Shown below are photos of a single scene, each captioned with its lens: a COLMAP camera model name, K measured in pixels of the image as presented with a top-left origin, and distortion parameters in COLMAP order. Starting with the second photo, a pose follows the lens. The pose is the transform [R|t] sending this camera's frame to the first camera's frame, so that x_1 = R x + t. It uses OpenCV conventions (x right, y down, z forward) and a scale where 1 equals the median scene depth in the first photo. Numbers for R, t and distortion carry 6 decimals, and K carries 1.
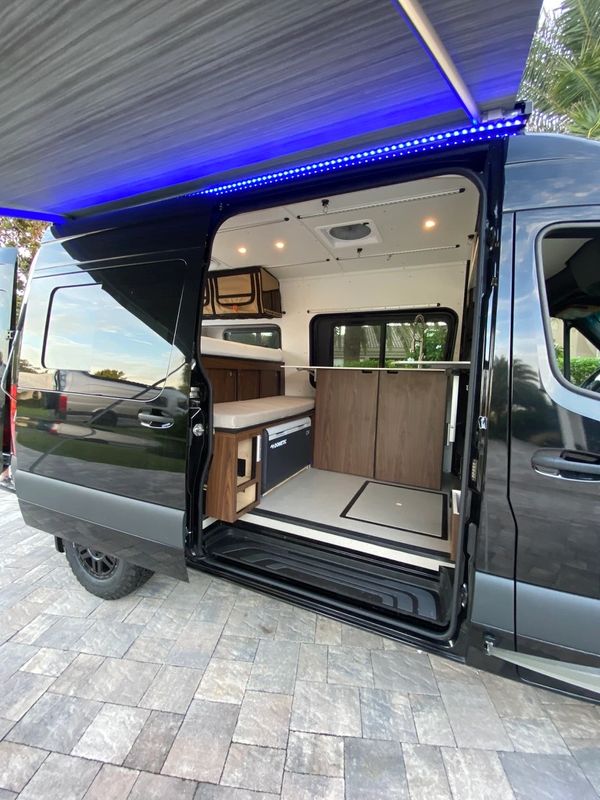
lens RADIAL K [[321.8, 0, 300.0], [0, 321.8, 400.0], [0, 0, 1]] dist [-0.000392, -0.012142]
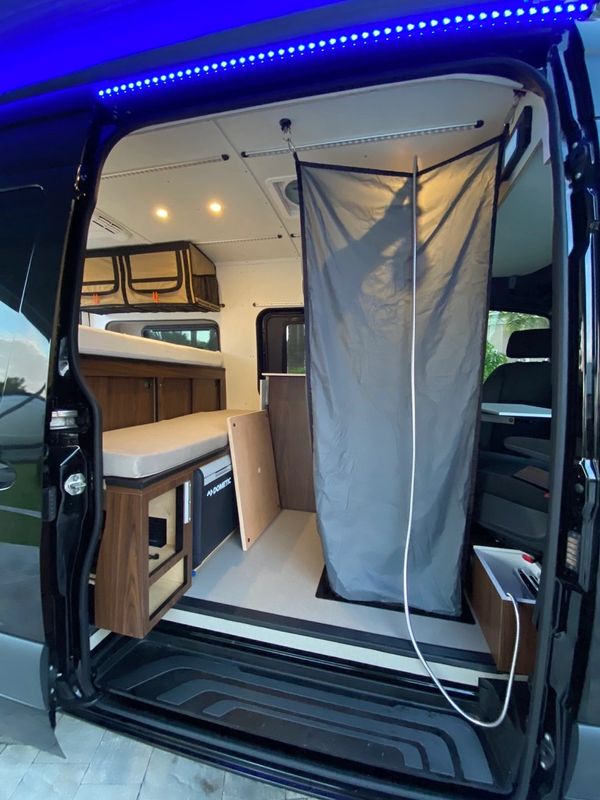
lens RADIAL K [[328.3, 0, 304.0], [0, 328.3, 398.8], [0, 0, 1]] dist [-0.000782, -0.012774]
pose [[0.981564, -0.021085, 0.189965, -0.015303], [0.026097, 0.999373, -0.023920, -0.023779], [-0.189341, 0.028437, 0.981499, 0.233518]]
